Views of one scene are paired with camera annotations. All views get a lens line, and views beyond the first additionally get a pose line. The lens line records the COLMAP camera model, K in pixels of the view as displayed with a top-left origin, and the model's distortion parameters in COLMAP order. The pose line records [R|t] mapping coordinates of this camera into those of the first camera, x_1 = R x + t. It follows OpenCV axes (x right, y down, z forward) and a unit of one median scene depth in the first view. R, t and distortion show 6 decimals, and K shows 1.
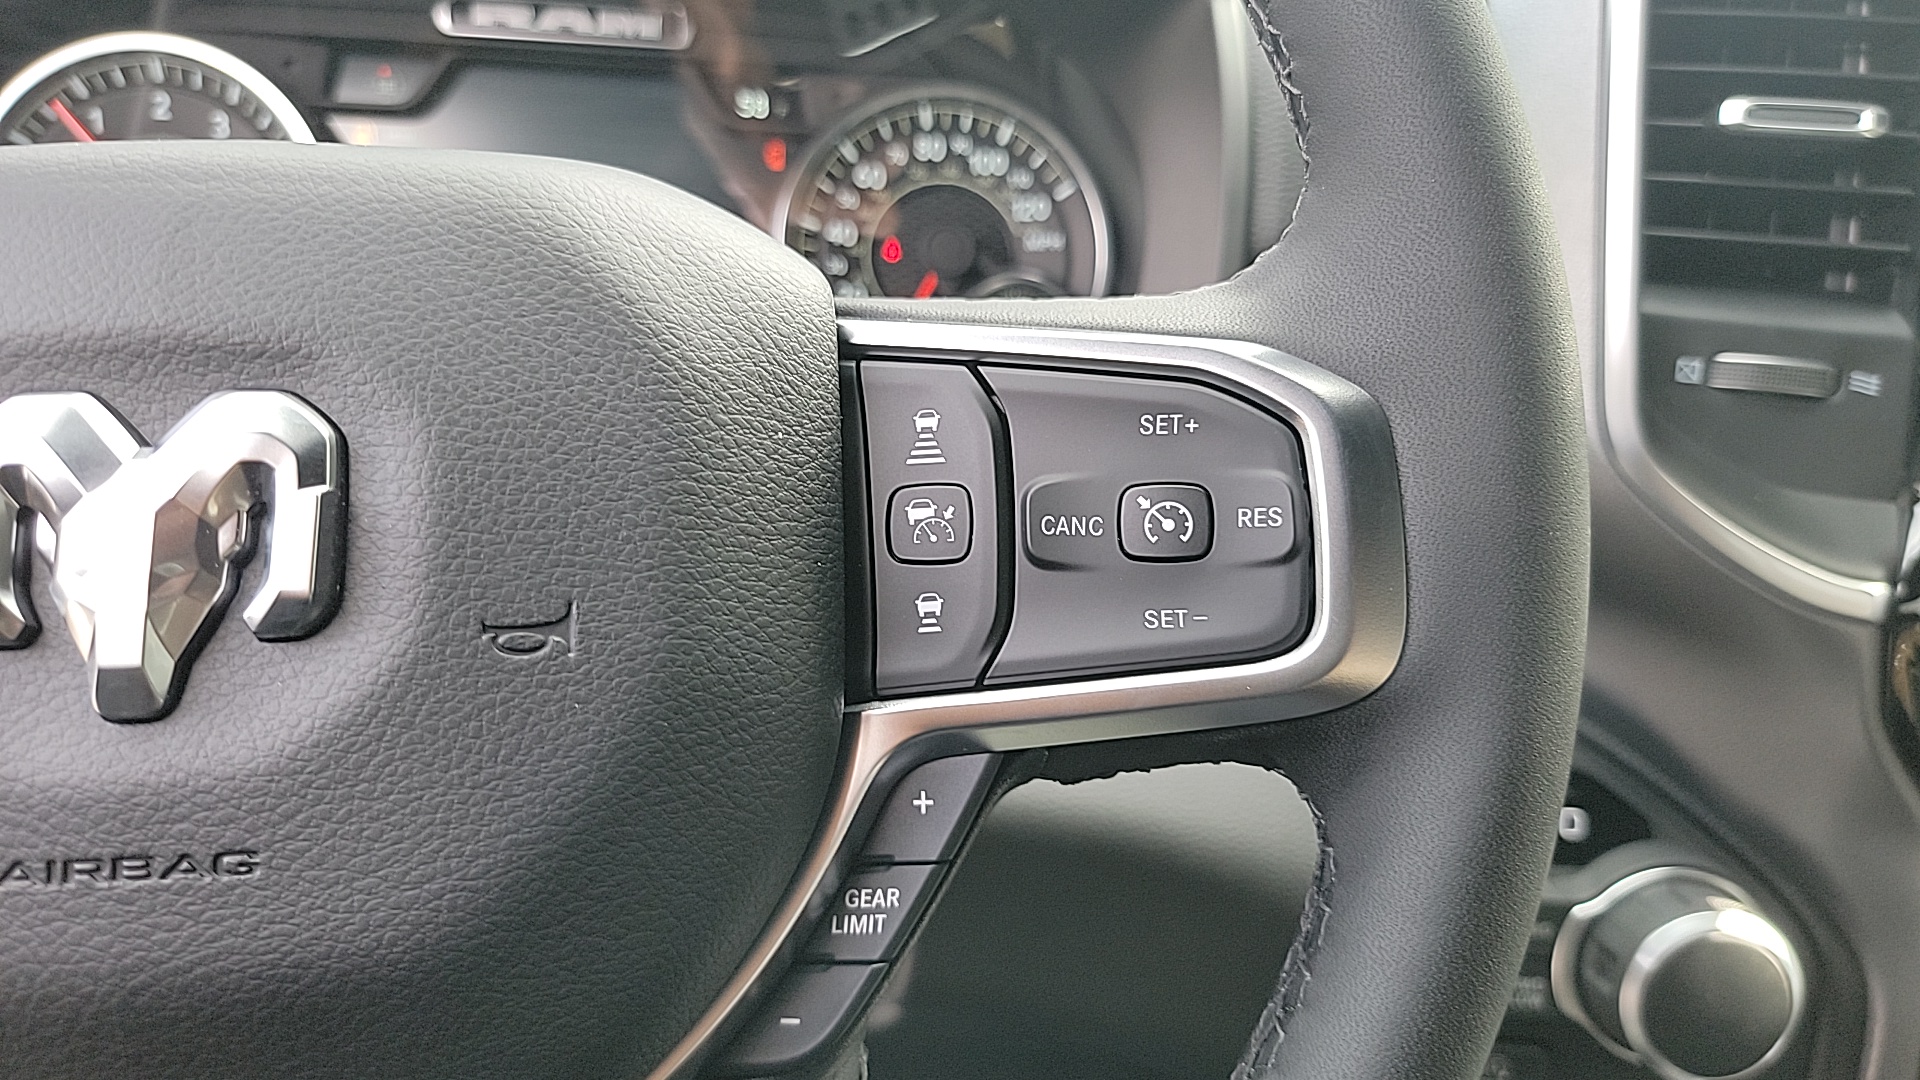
lens RADIAL K [[1401.1, 0, 992.7], [0, 1401.1, 546.3], [0, 0, 1]] dist [0.023382, -0.053872]
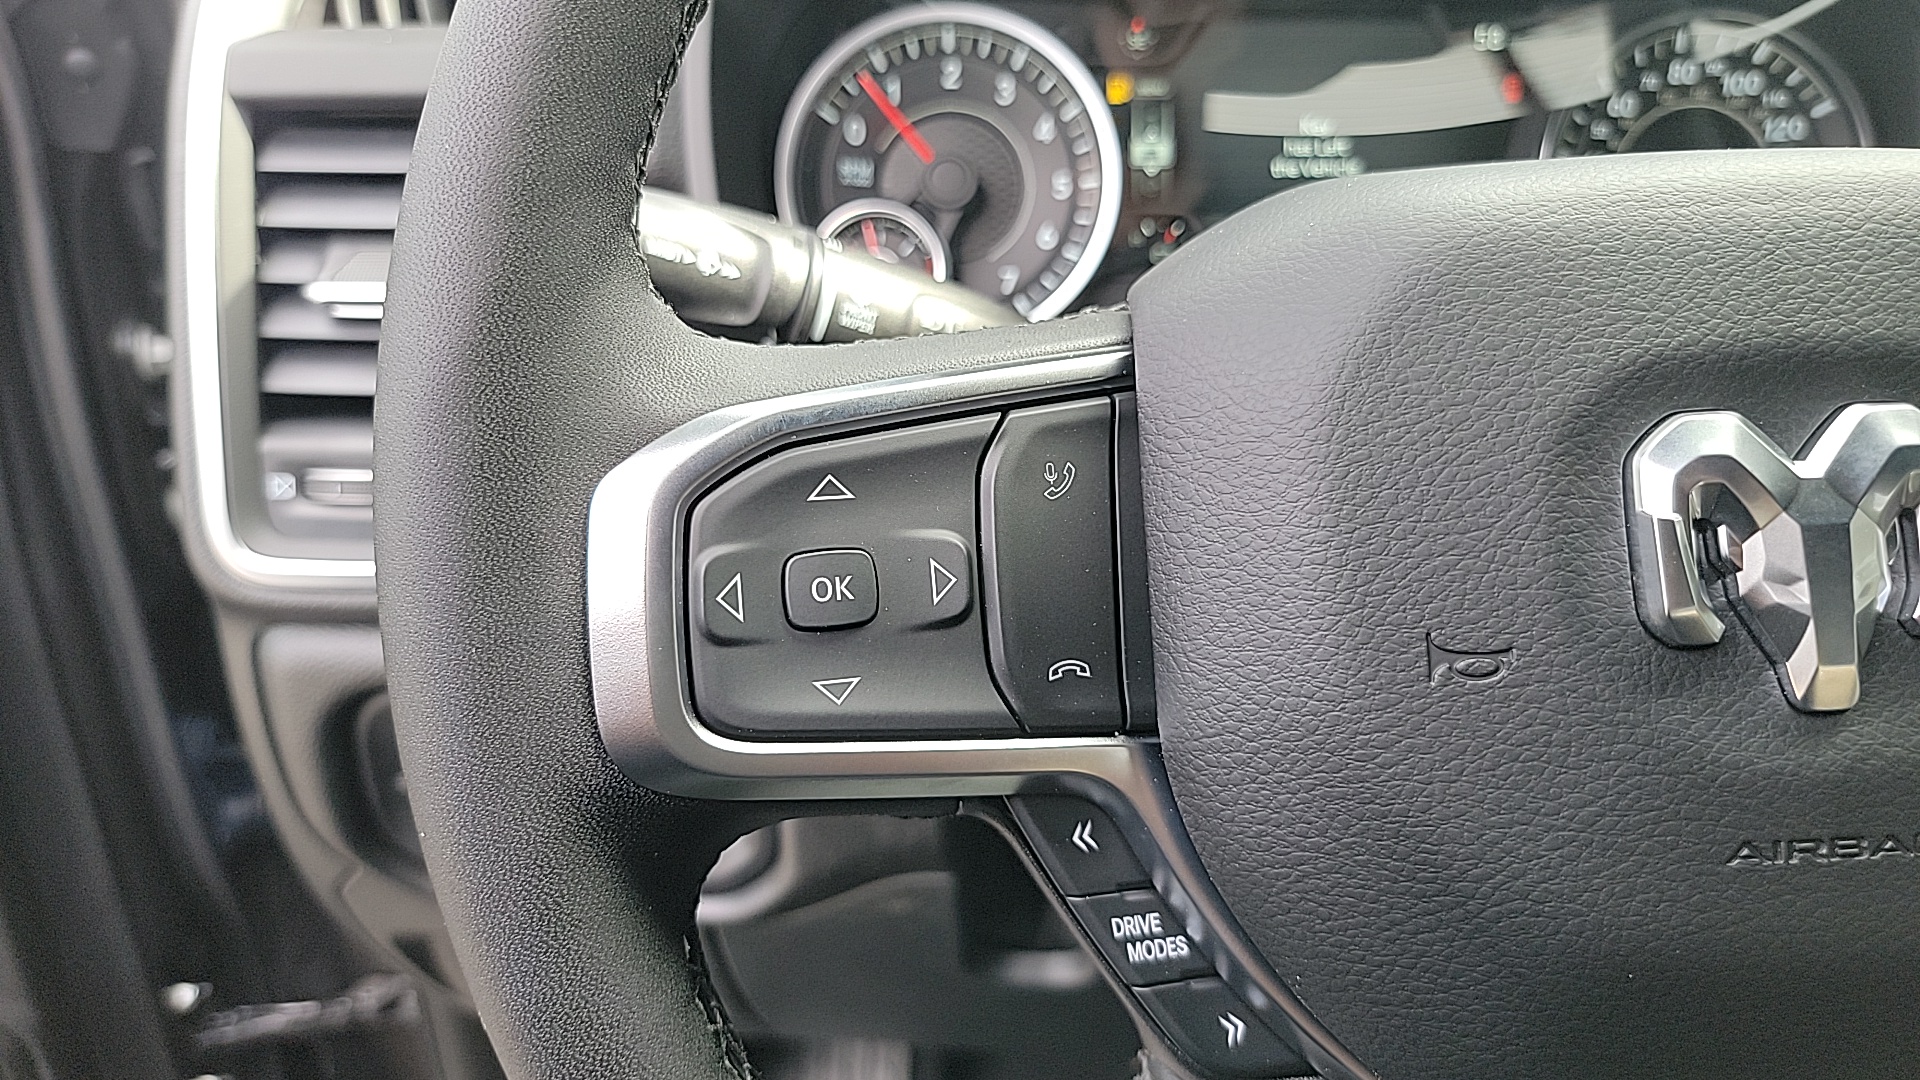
lens RADIAL K [[1415.1, 0, 967.9], [0, 1415.1, 501.3], [0, 0, 1]] dist [0.008102, 0.000240]
pose [[0.993227, -0.020061, -0.114443, -0.572360], [0.025789, 0.998476, 0.048789, -0.056584], [0.113290, -0.051410, 0.992231, -0.087210]]
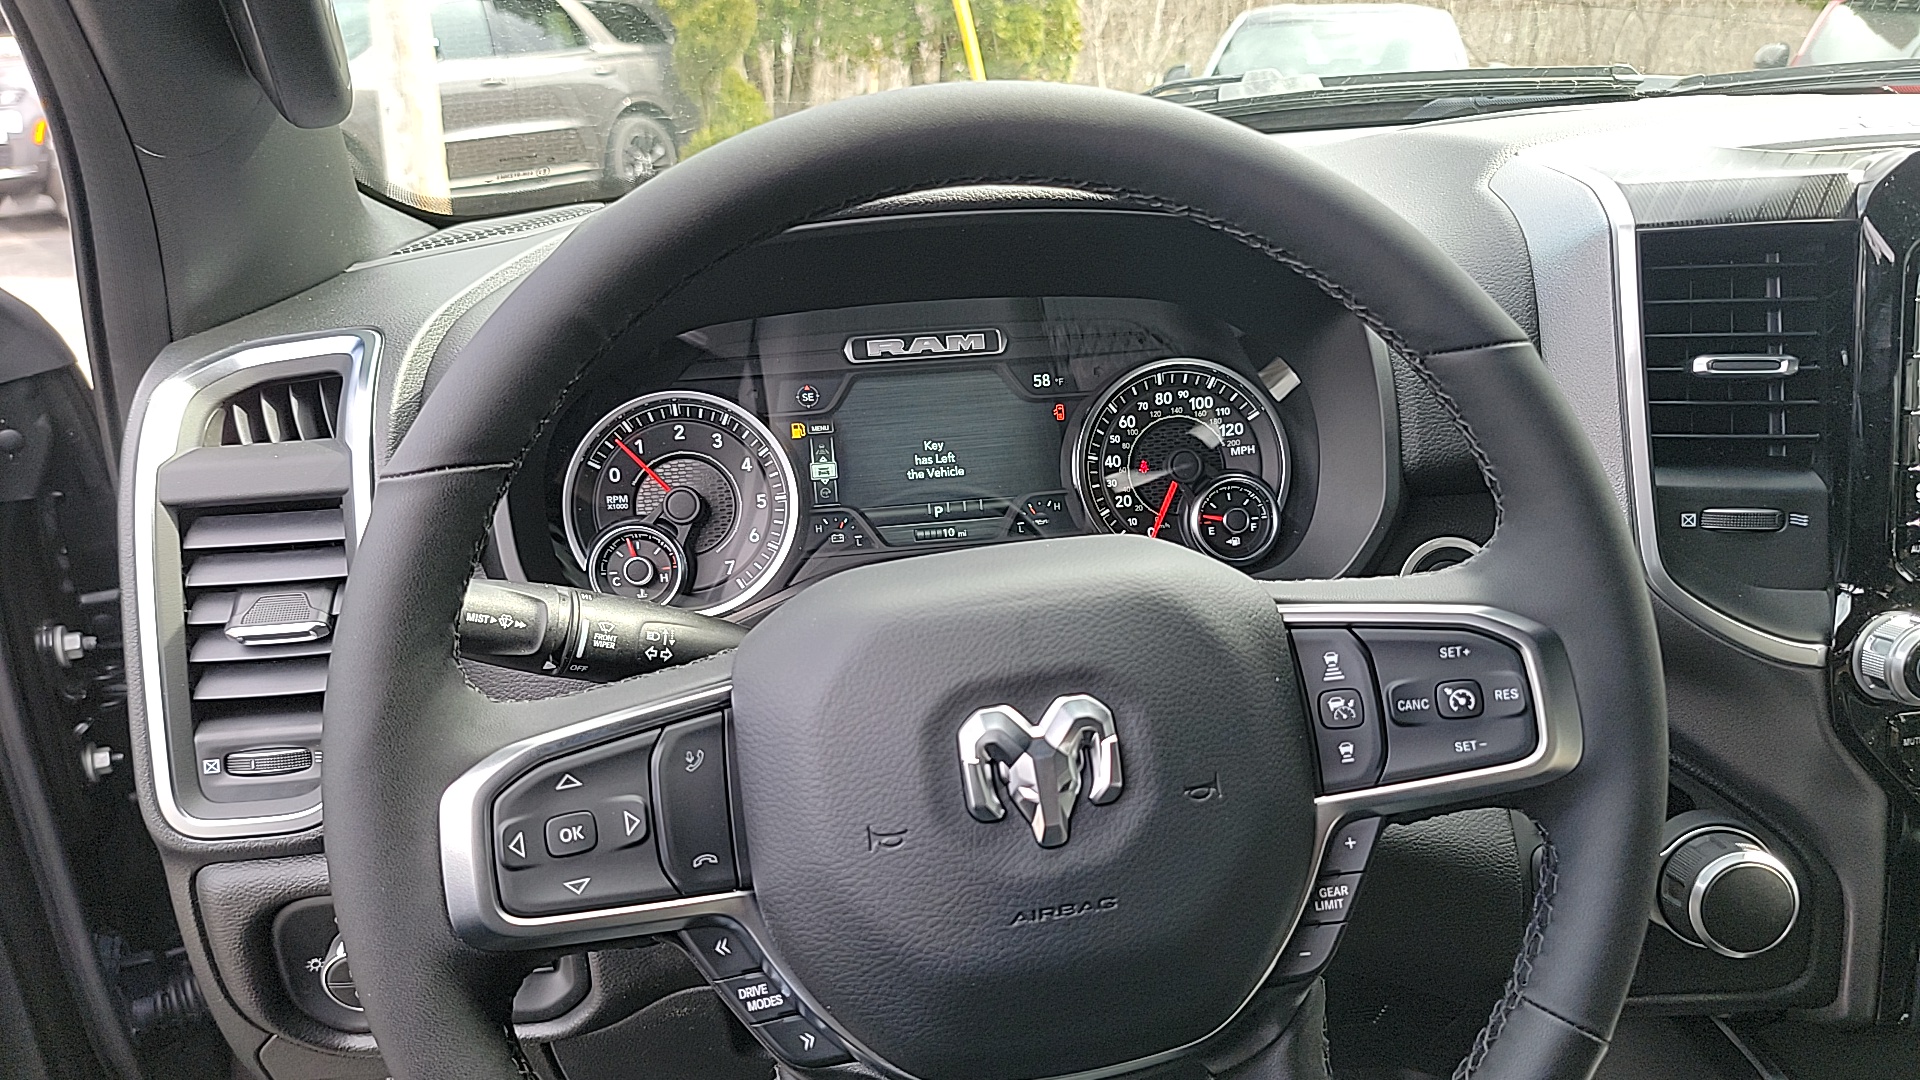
lens RADIAL K [[1376.4, 0, 984.2], [0, 1376.4, 539.0], [0, 0, 1]] dist [0.087145, -0.093894]
pose [[0.994584, -0.103826, 0.004699, -0.341683], [0.103833, 0.994594, -0.001153, -0.196512], [-0.004554, 0.001635, 0.999988, -0.648655]]
